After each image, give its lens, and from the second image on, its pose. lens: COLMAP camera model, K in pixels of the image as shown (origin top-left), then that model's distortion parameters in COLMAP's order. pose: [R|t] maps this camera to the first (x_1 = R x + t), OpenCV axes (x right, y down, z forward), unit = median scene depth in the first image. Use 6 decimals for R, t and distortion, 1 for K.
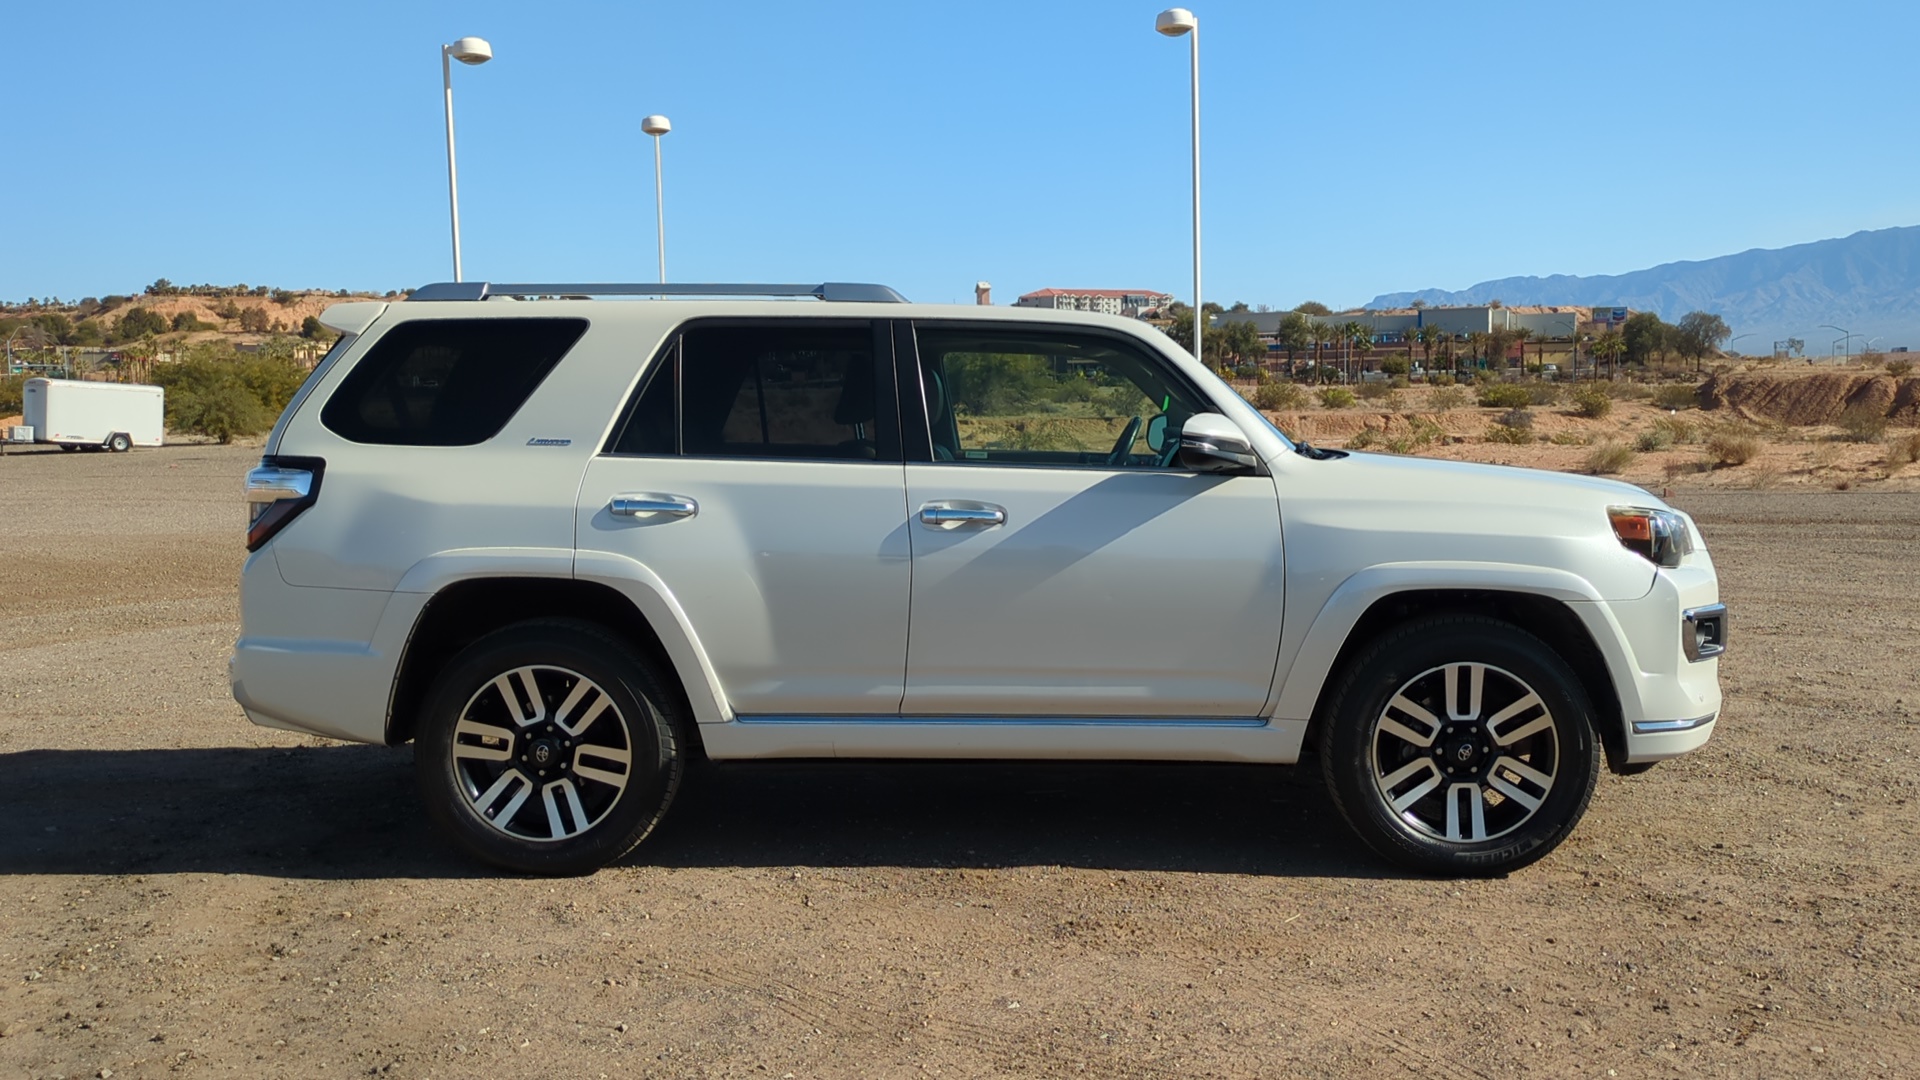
lens RADIAL K [[1646.7, 0, 972.3], [0, 1646.7, 544.0], [0, 0, 1]] dist [0.065488, -0.091948]
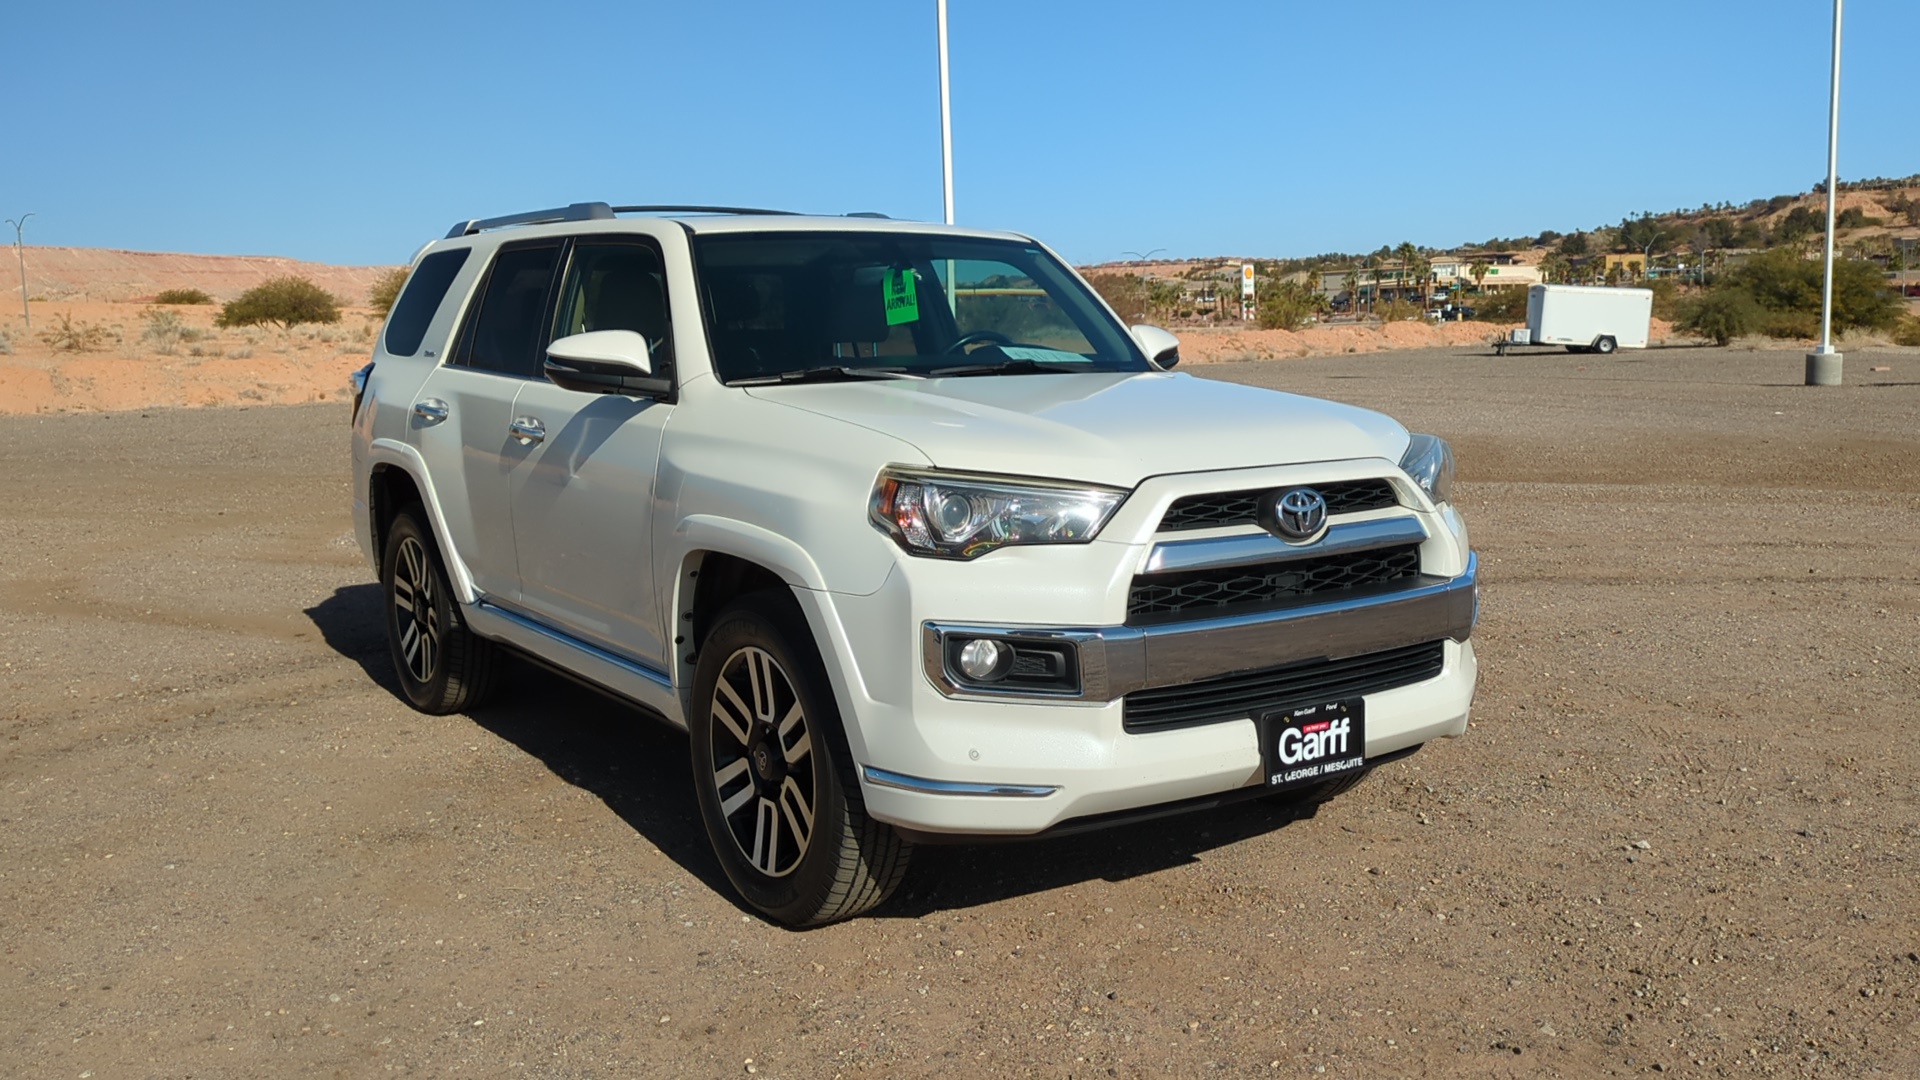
lens RADIAL K [[1646.7, 0, 965.3], [0, 1646.7, 530.6], [0, 0, 1]] dist [0.065488, -0.091948]
pose [[0.597335, 0.095618, -0.796271, 0.951283], [-0.054703, 0.995413, 0.078495, -0.050410], [0.800124, -0.003329, 0.599825, 0.589277]]
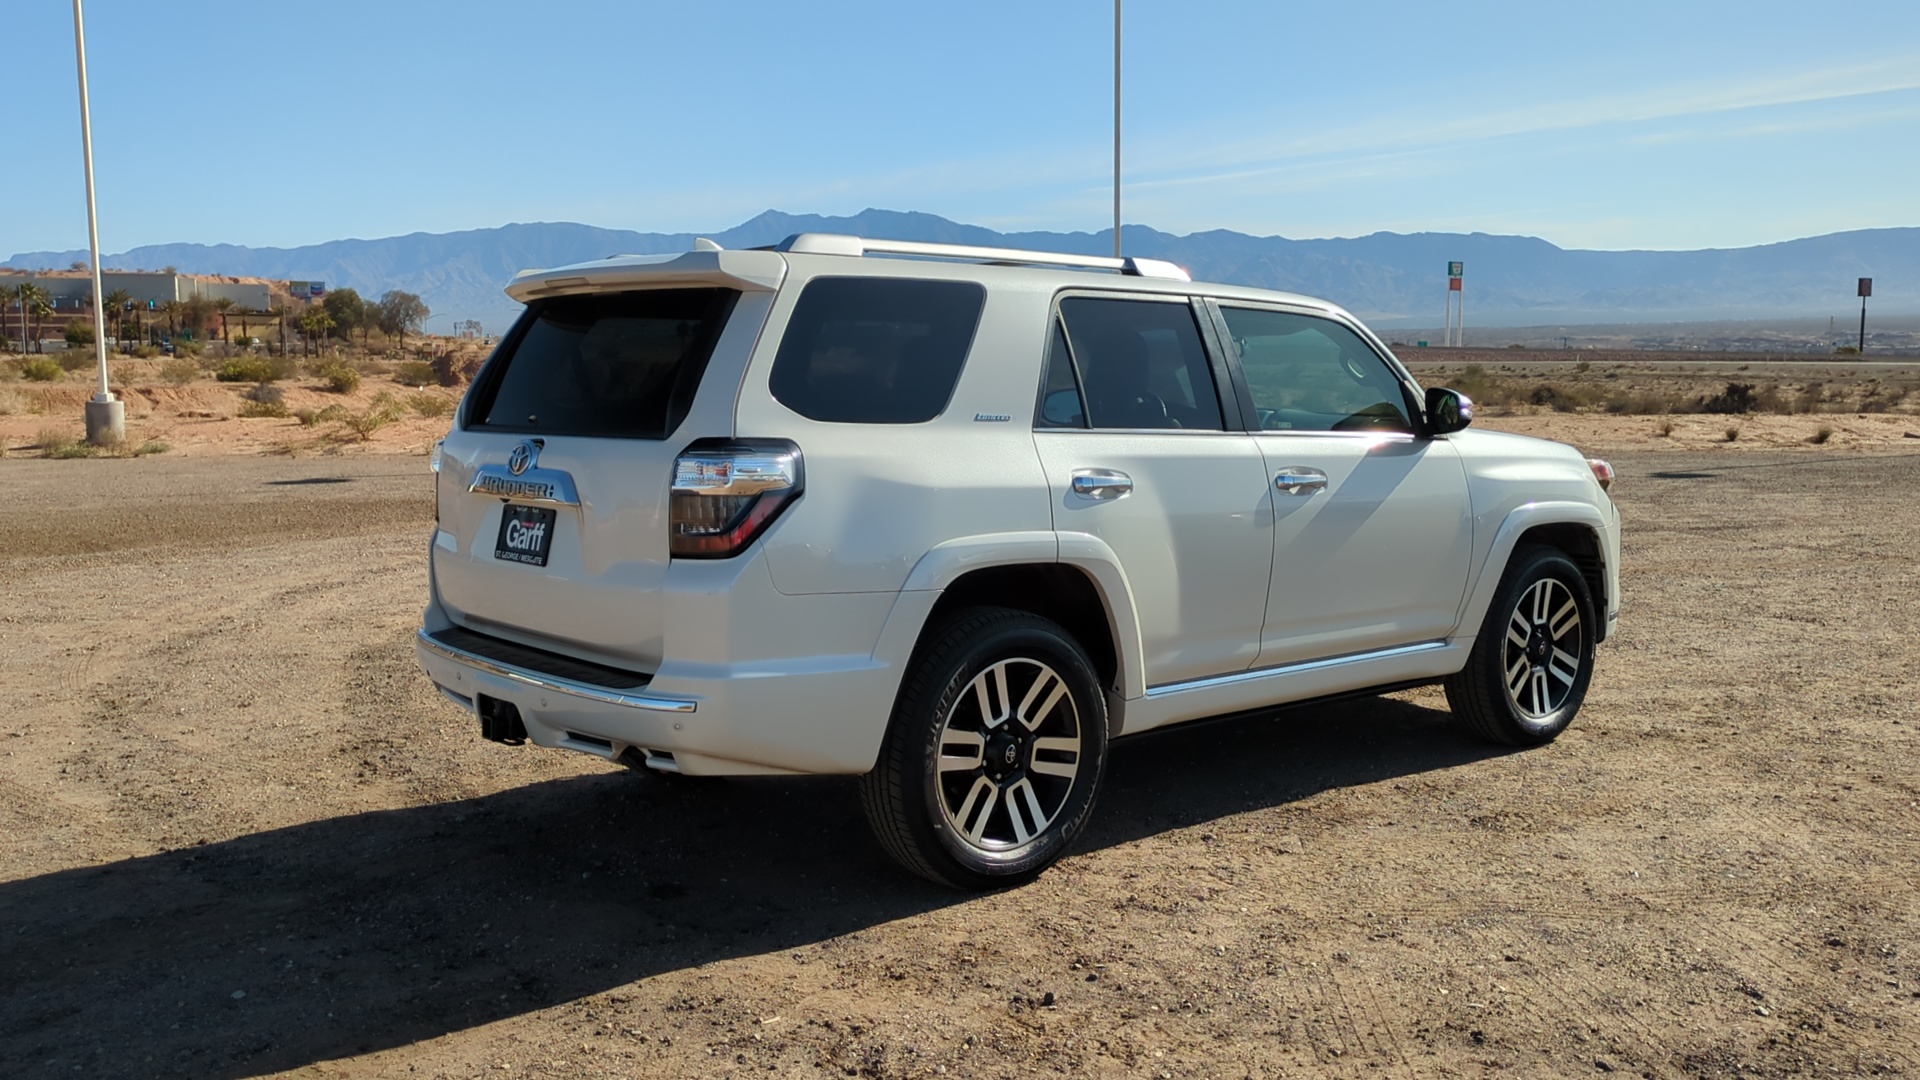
lens RADIAL K [[1646.7, 0, 973.2], [0, 1646.7, 538.1], [0, 0, 1]] dist [0.065488, -0.091948]
pose [[0.735294, -0.058986, 0.675176, -0.887990], [0.051420, 0.998189, 0.031208, -0.023873], [-0.675795, 0.011771, 0.736996, 0.330762]]
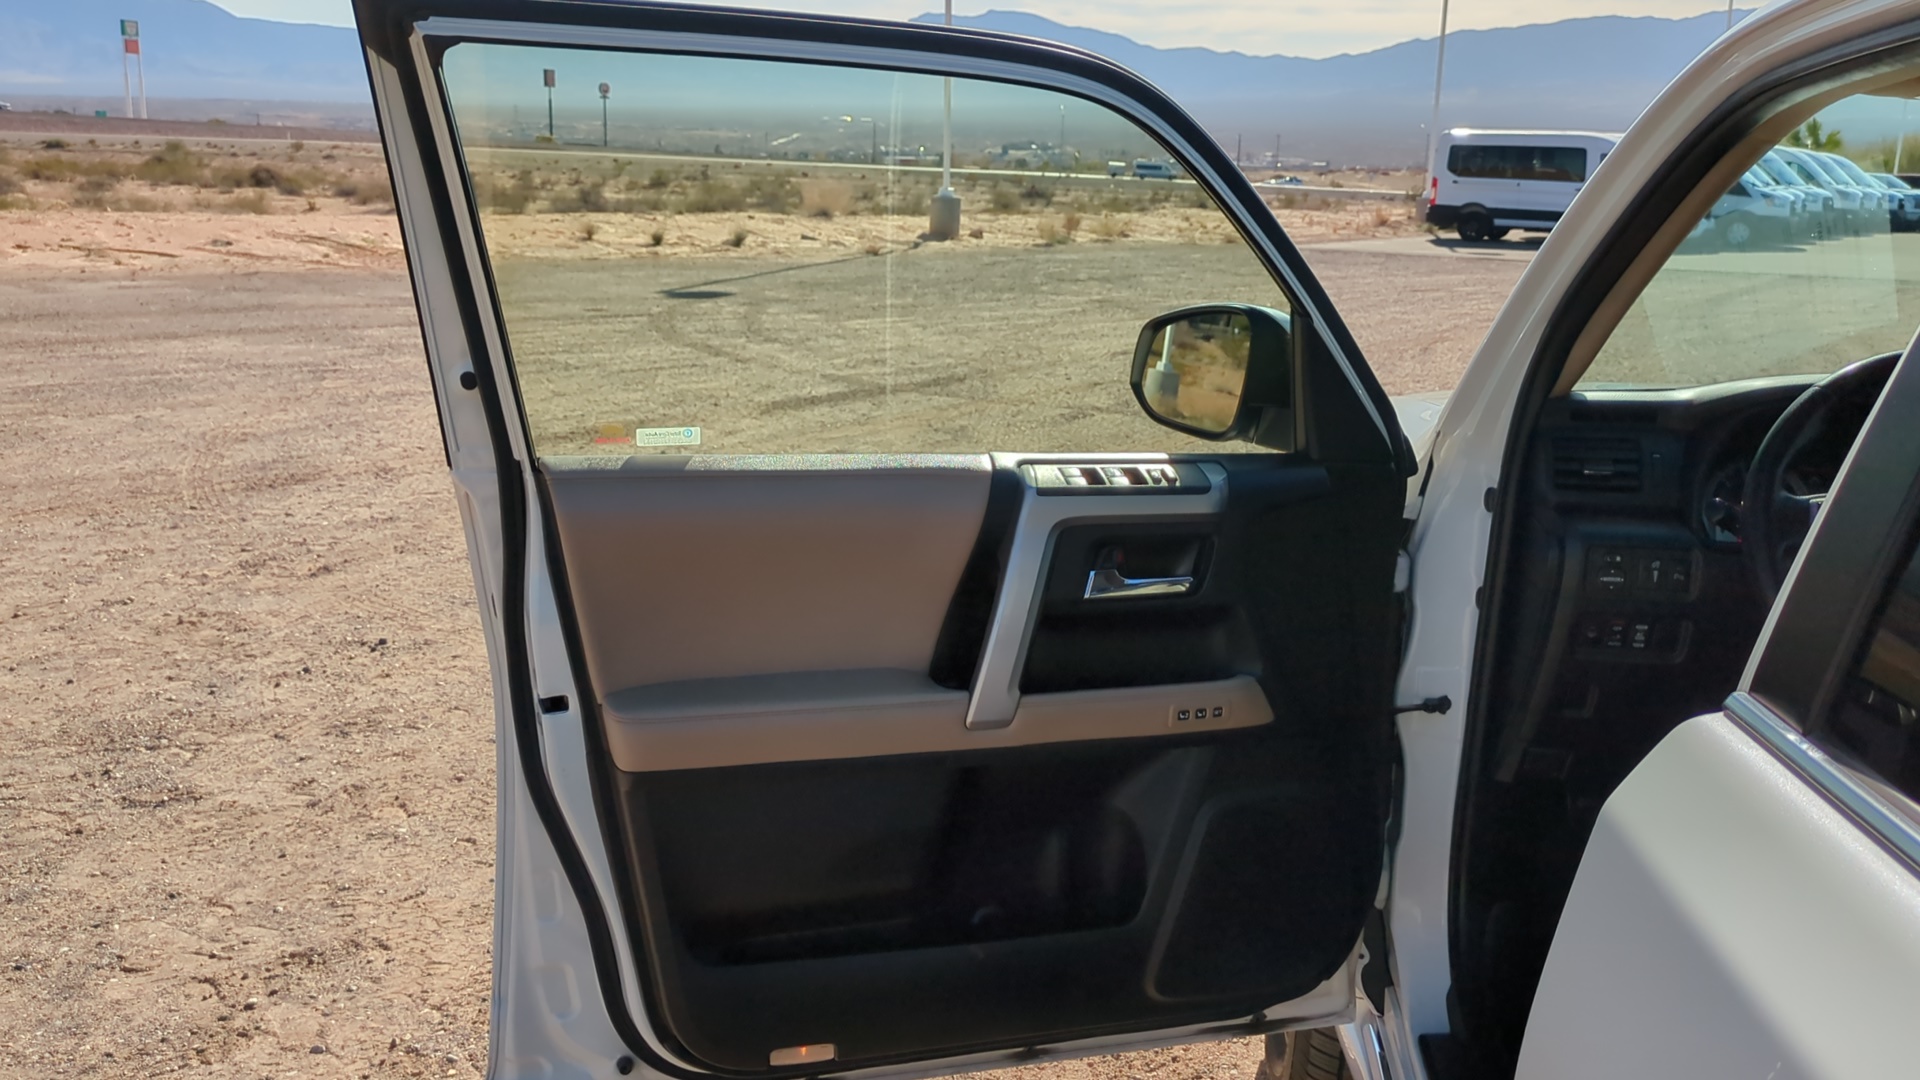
lens RADIAL K [[1646.7, 0, 962.8], [0, 1646.7, 538.5], [0, 0, 1]] dist [0.065488, -0.091948]
pose [[0.089547, -0.206365, 0.974369, -0.214365], [0.060272, 0.977629, 0.201516, -0.135255], [-0.994157, 0.040683, 0.099982, 1.377401]]
